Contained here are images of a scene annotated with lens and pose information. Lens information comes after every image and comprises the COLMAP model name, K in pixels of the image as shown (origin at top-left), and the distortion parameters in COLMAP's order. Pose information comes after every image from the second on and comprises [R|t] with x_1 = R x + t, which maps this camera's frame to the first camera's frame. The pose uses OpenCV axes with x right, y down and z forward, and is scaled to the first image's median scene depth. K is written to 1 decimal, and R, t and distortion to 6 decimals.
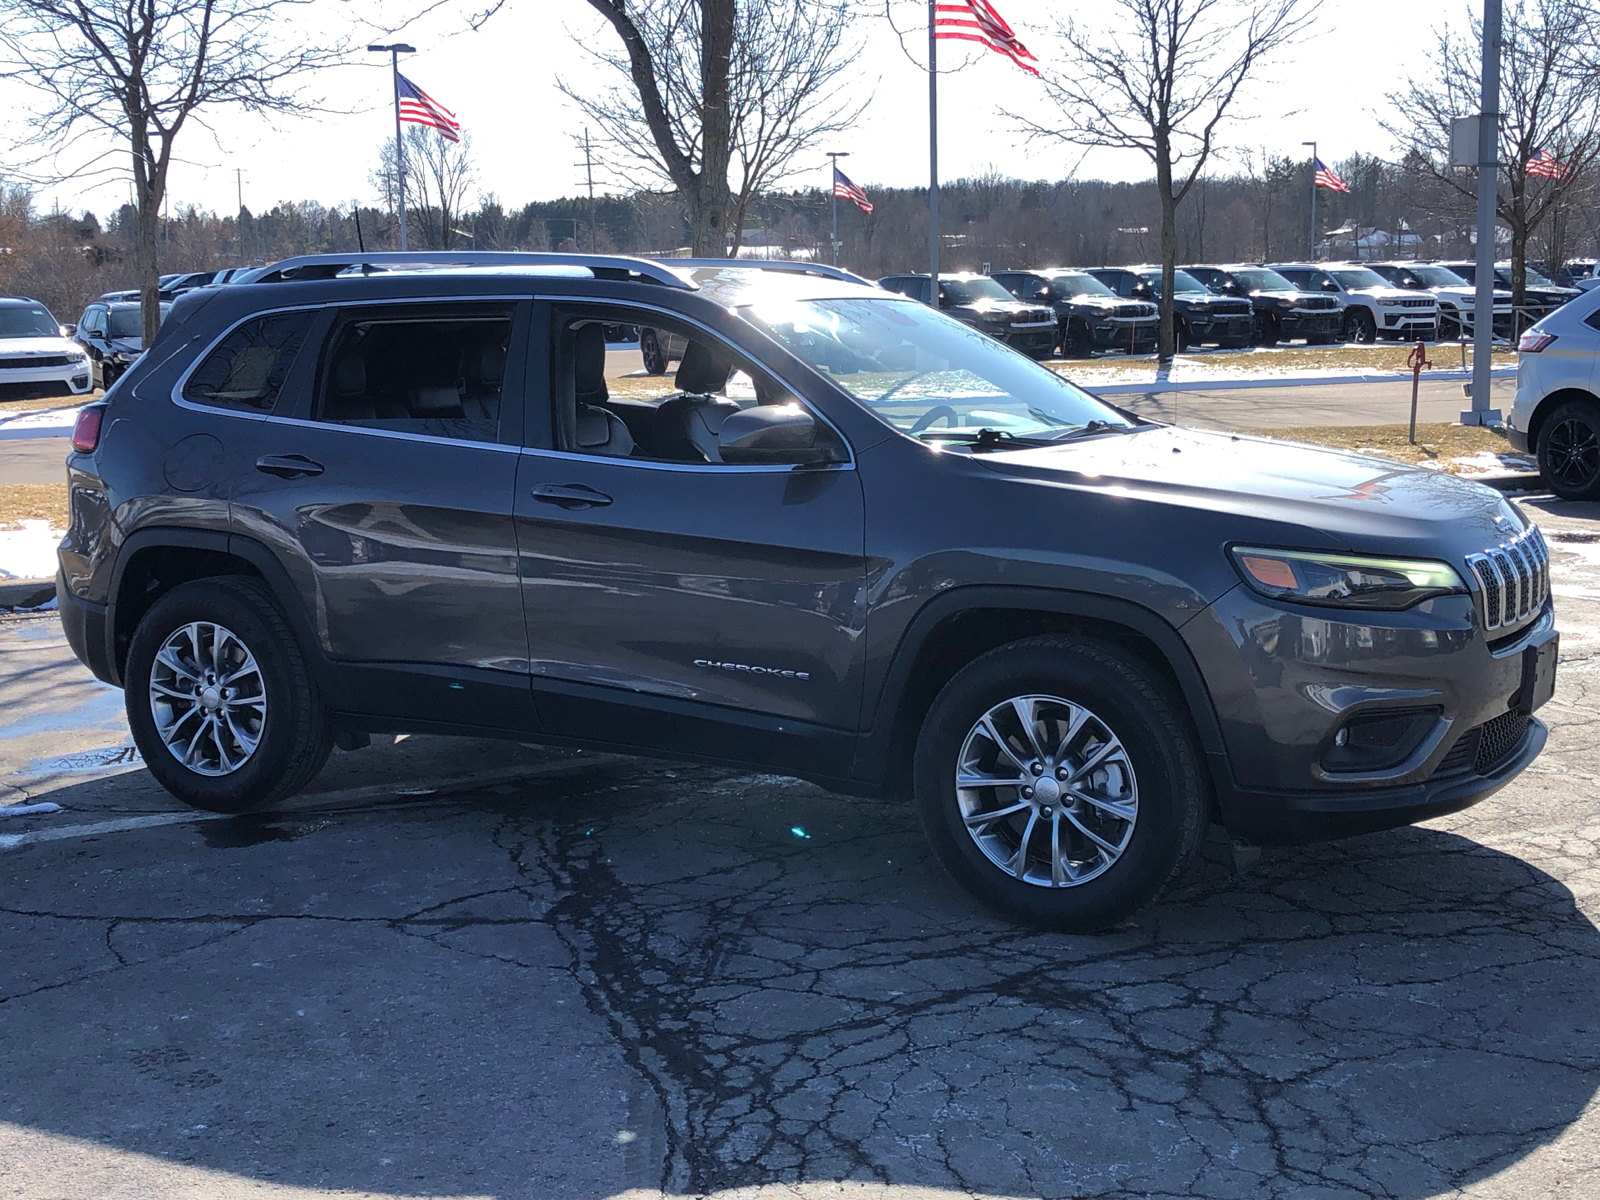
lens RADIAL K [[2096.6, 0, 801.7], [0, 2096.6, 598.6], [0, 0, 1]] dist [0.041262, 0.000000]
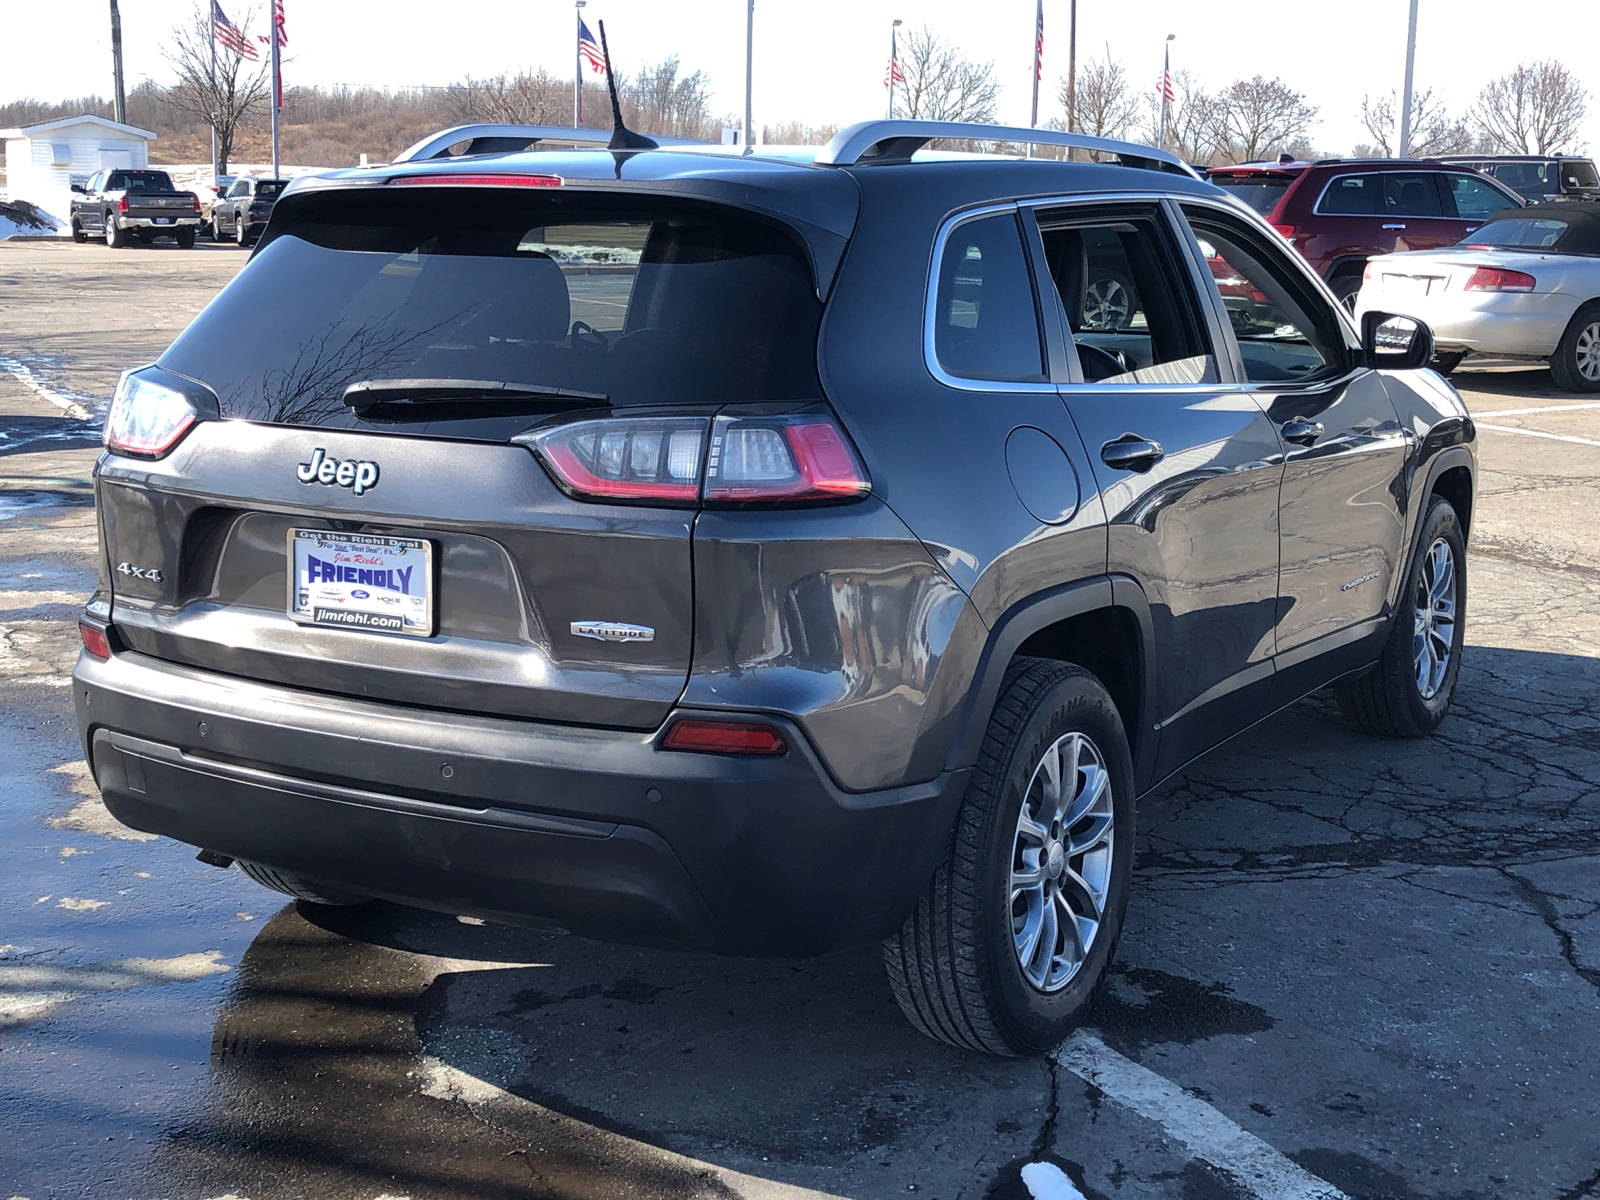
lens RADIAL K [[2096.6, 0, 790.7], [0, 2096.6, 593.9], [0, 0, 1]] dist [0.041262, 0.000000]
pose [[0.034827, -0.172096, 0.984464, -1.041412], [0.132666, 0.977140, 0.166122, -0.165278], [-0.990549, 0.124820, 0.056862, 1.247123]]
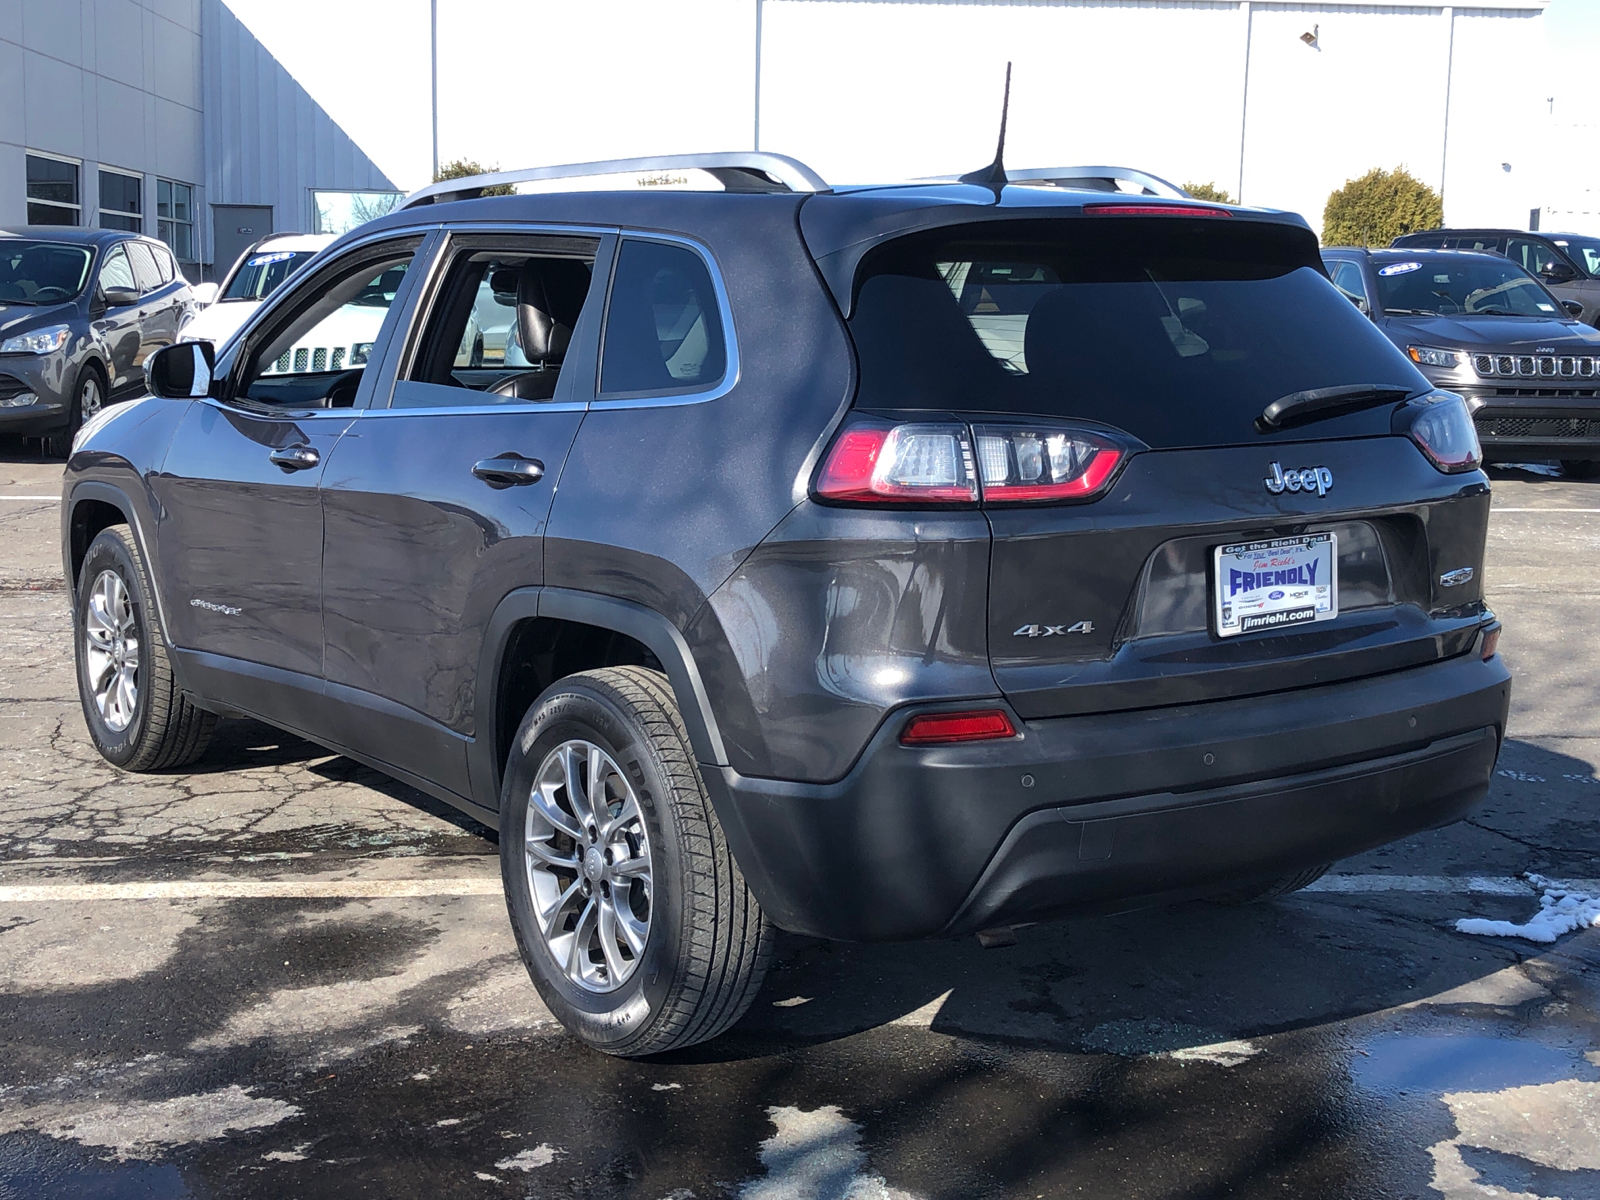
lens RADIAL K [[2096.6, 0, 800.3], [0, 2096.6, 588.1], [0, 0, 1]] dist [0.041262, 0.000000]
pose [[-0.901703, -0.056972, 0.428585, -0.558679], [0.065860, 0.961612, 0.266391, -0.273248], [-0.427310, 0.268433, -0.863337, 2.087824]]
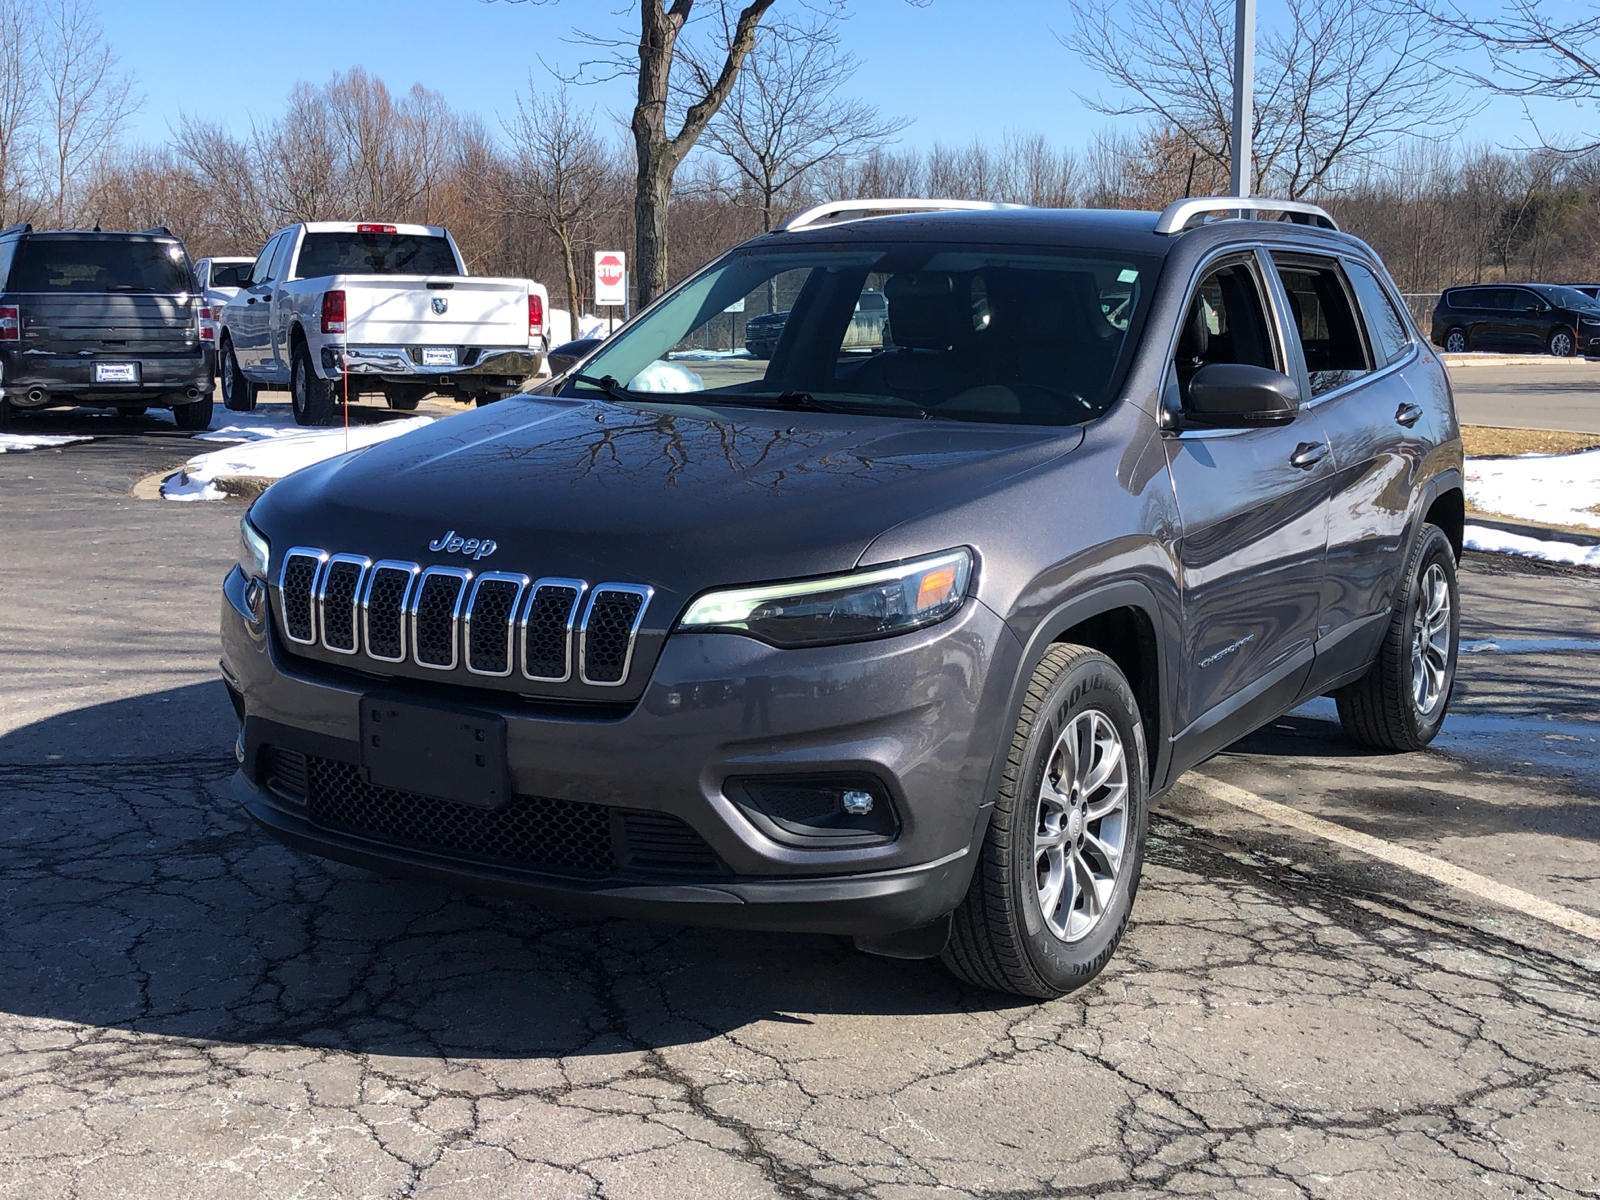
lens RADIAL K [[2096.6, 0, 800.1], [0, 2096.6, 595.2], [0, 0, 1]] dist [0.041262, 0.000000]
pose [[-0.037562, 0.162347, -0.986019, 1.067643], [-0.156080, 0.973652, 0.166257, -0.160440], [0.987030, 0.160143, -0.011234, 1.143841]]
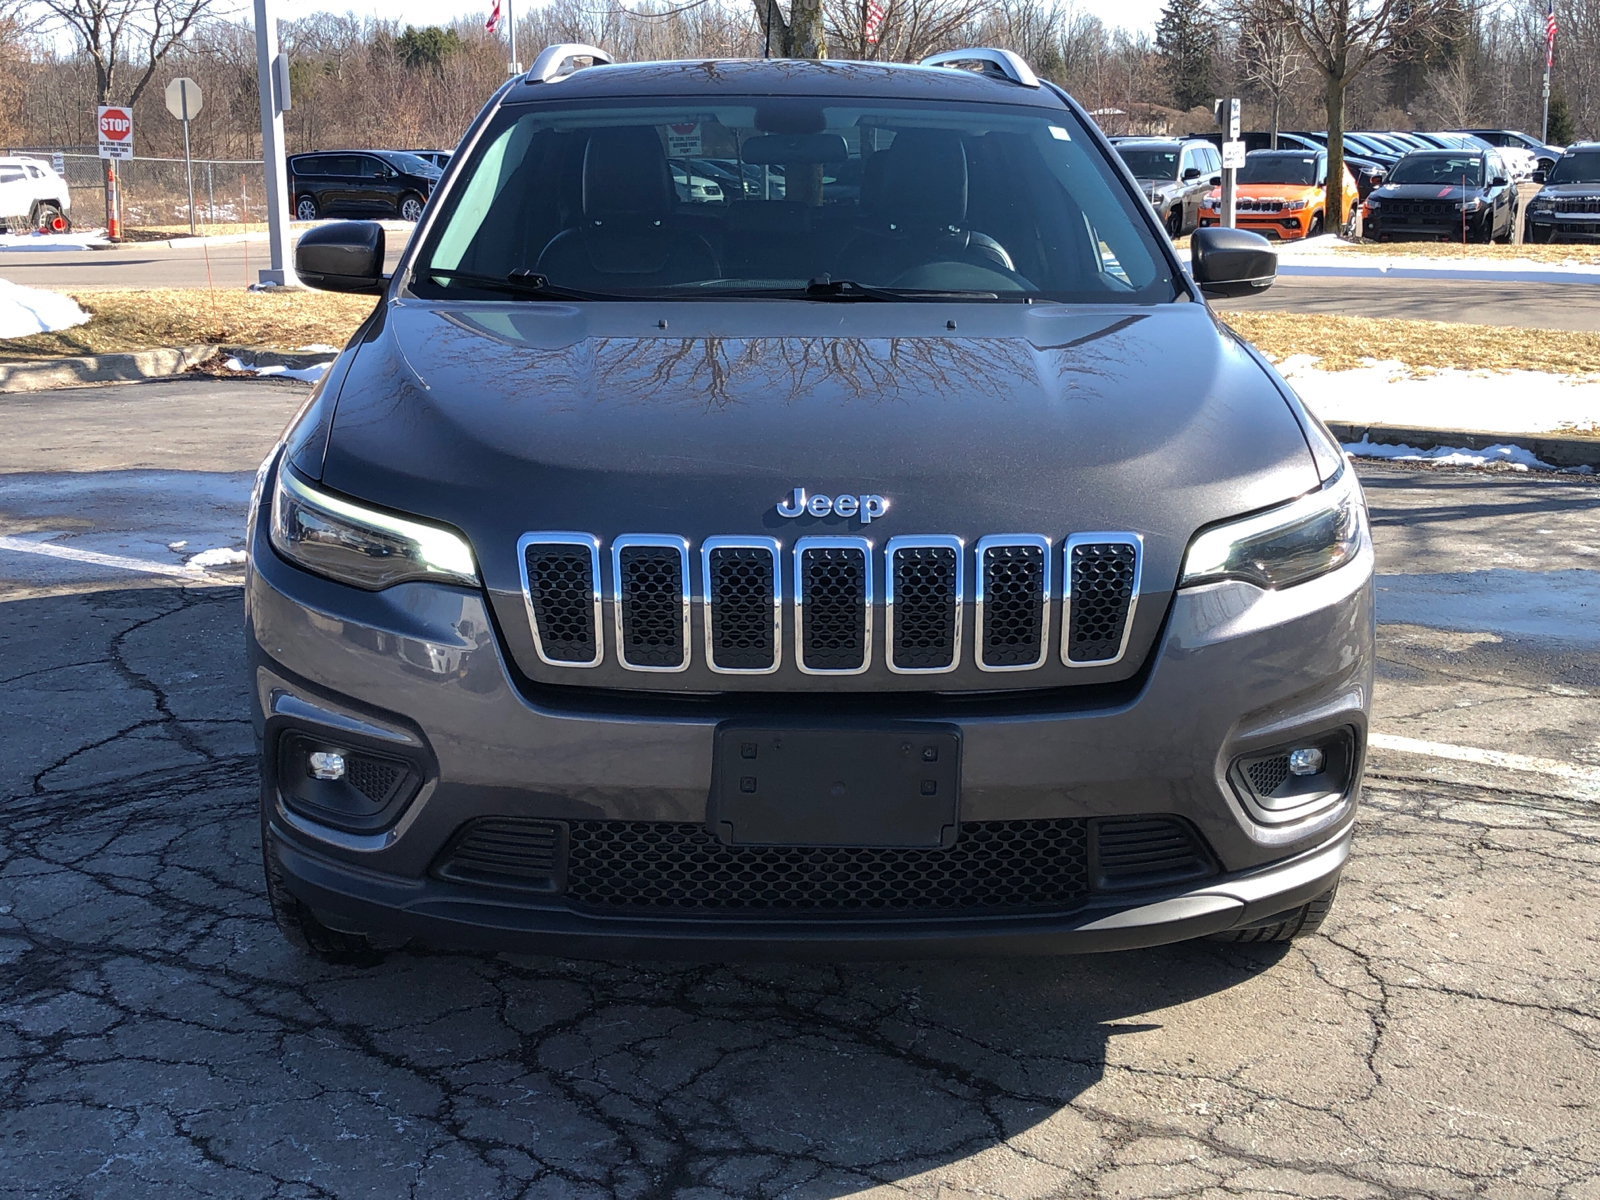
lens RADIAL K [[2096.6, 0, 782.2], [0, 2096.6, 592.4], [0, 0, 1]] dist [0.041262, 0.000000]
pose [[0.507205, 0.188278, -0.841008, 0.795788], [-0.127762, 0.981489, 0.142676, -0.089700], [0.852303, 0.035083, 0.521871, 0.718894]]
